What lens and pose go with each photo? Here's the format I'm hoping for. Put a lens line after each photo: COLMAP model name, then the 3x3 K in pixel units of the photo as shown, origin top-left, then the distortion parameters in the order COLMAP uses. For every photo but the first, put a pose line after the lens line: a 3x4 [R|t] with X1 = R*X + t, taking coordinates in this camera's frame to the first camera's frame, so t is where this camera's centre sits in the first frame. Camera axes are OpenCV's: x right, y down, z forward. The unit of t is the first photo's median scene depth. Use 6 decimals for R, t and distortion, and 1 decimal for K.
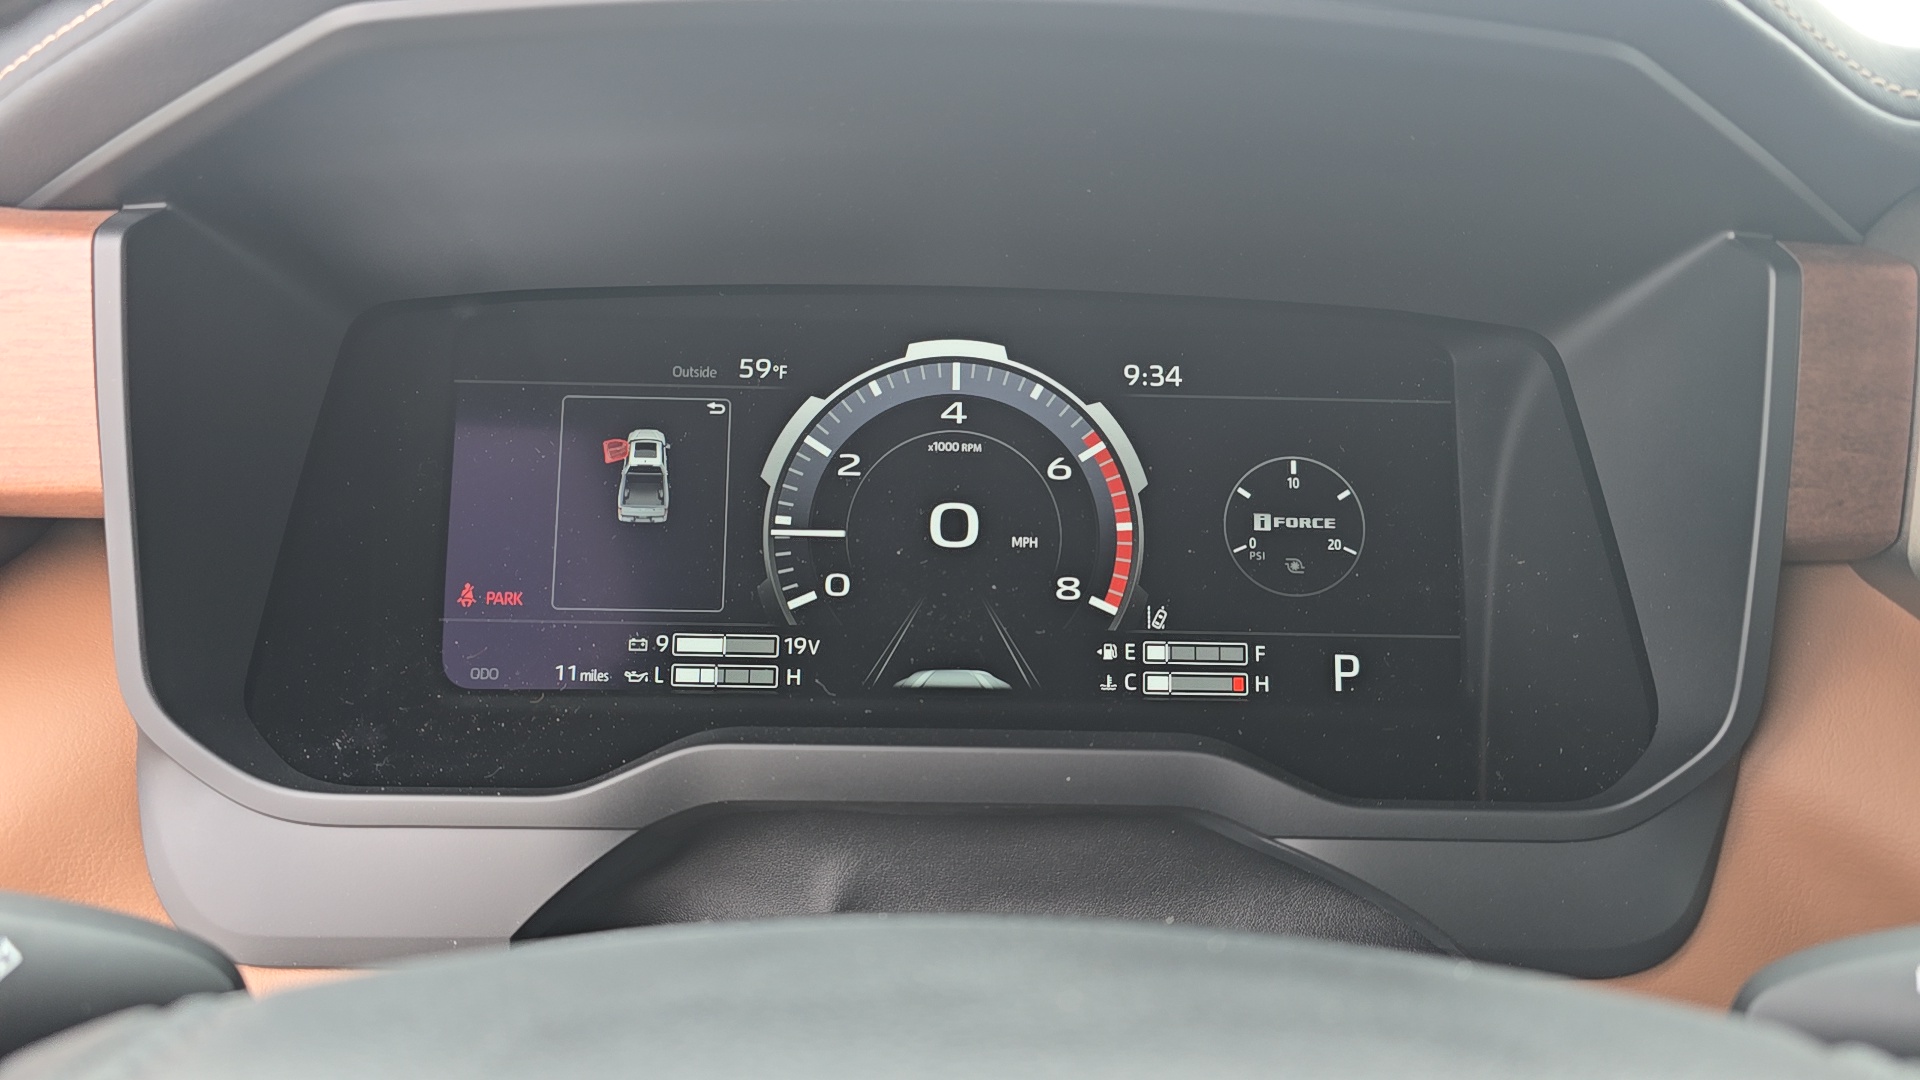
lens RADIAL K [[1569.6, 0, 958.7], [0, 1569.6, 539.8], [0, 0, 1]] dist [-0.000922, 0.012955]
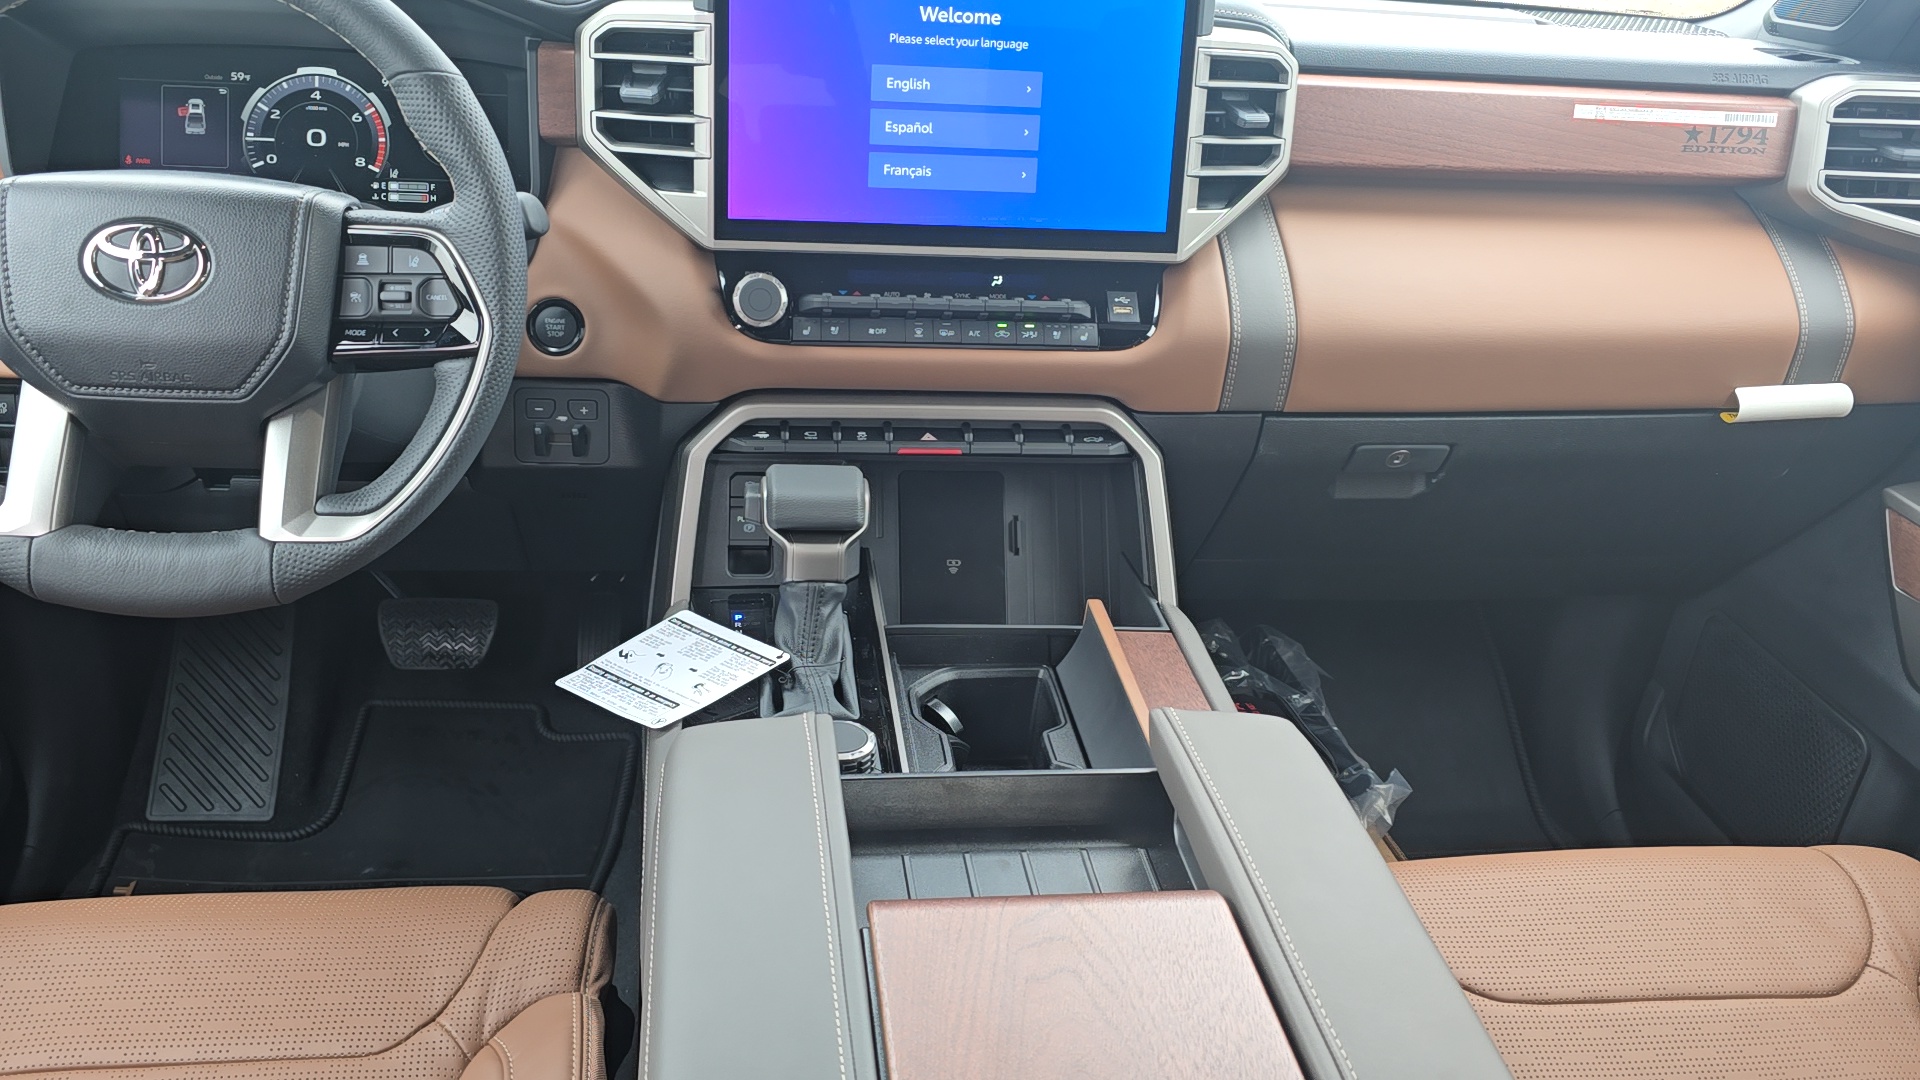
lens RADIAL K [[1569.6, 0, 966.5], [0, 1569.6, 536.2], [0, 0, 1]] dist [-0.000922, 0.012955]
pose [[0.994227, -0.009281, 0.106896, 0.817904], [-0.007854, 0.987284, 0.158774, 0.231001], [-0.107010, -0.158697, 0.981511, -1.897009]]
